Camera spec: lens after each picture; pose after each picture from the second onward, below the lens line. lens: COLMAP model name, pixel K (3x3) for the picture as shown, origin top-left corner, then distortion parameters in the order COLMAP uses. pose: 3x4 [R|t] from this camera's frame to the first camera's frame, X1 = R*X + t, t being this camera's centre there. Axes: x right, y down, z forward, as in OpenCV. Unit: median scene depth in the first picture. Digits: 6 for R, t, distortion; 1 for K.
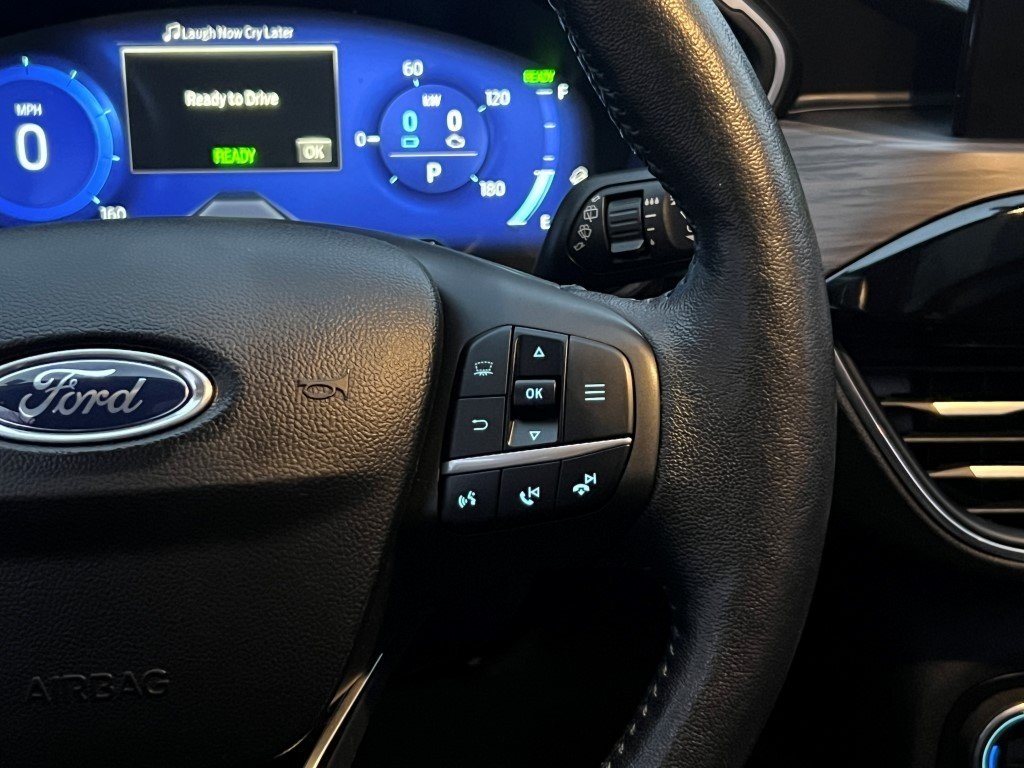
lens RADIAL K [[1651.8, 0, 512.0], [0, 1651.8, 384.0], [0, 0, 1]] dist [0.060300, 0.039715]
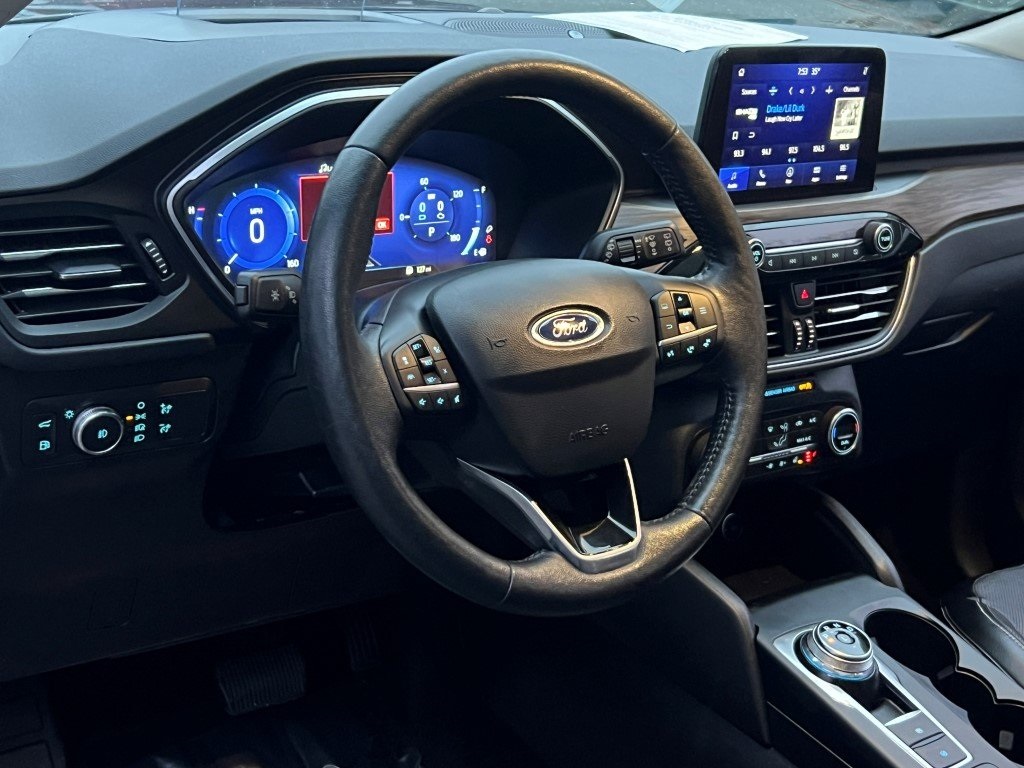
lens RADIAL K [[1483.4, 0, 512.0], [0, 1483.4, 384.0], [0, 0, 1]] dist [0.078872, -0.023375]
pose [[0.812438, -0.115716, 0.571450, -1.043557], [0.111243, 0.992867, 0.042896, -0.009766], [-0.572337, 0.028719, 0.819515, -0.549839]]
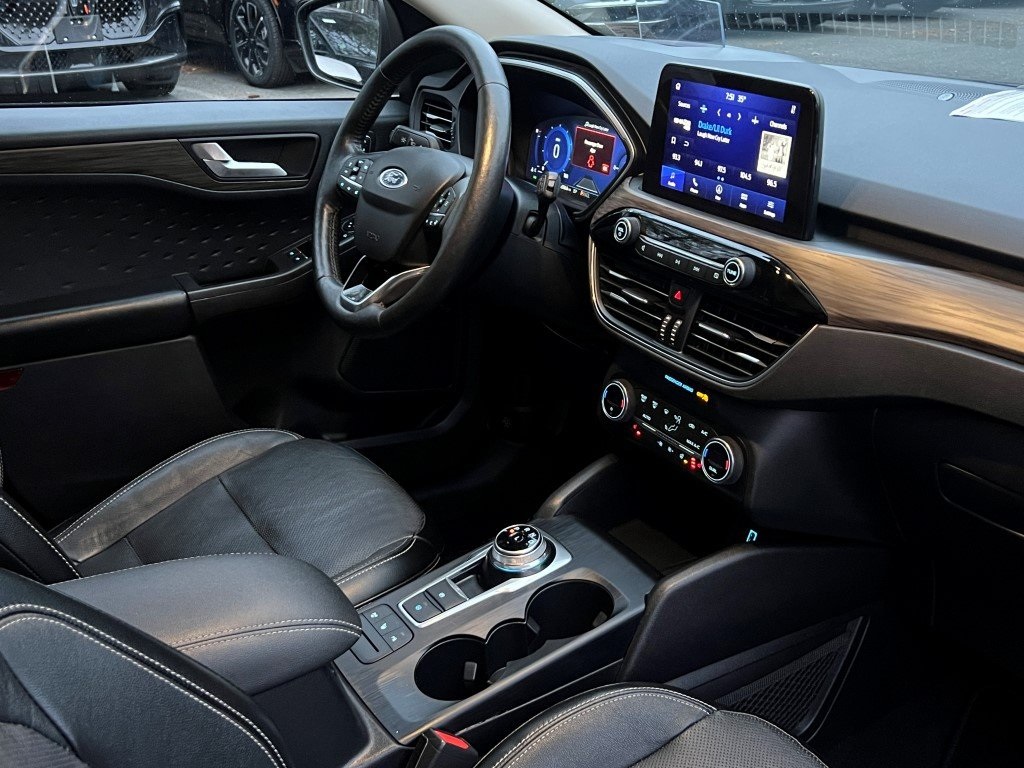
lens RADIAL K [[1139.9, 0, 512.0], [0, 1139.9, 384.0], [0, 0, 1]] dist [0.076266, -0.050436]
pose [[0.490587, 0.343214, -0.800955, 1.670791], [-0.344120, 0.920764, 0.183778, -0.103723], [0.800566, 0.185466, 0.569821, -0.292746]]
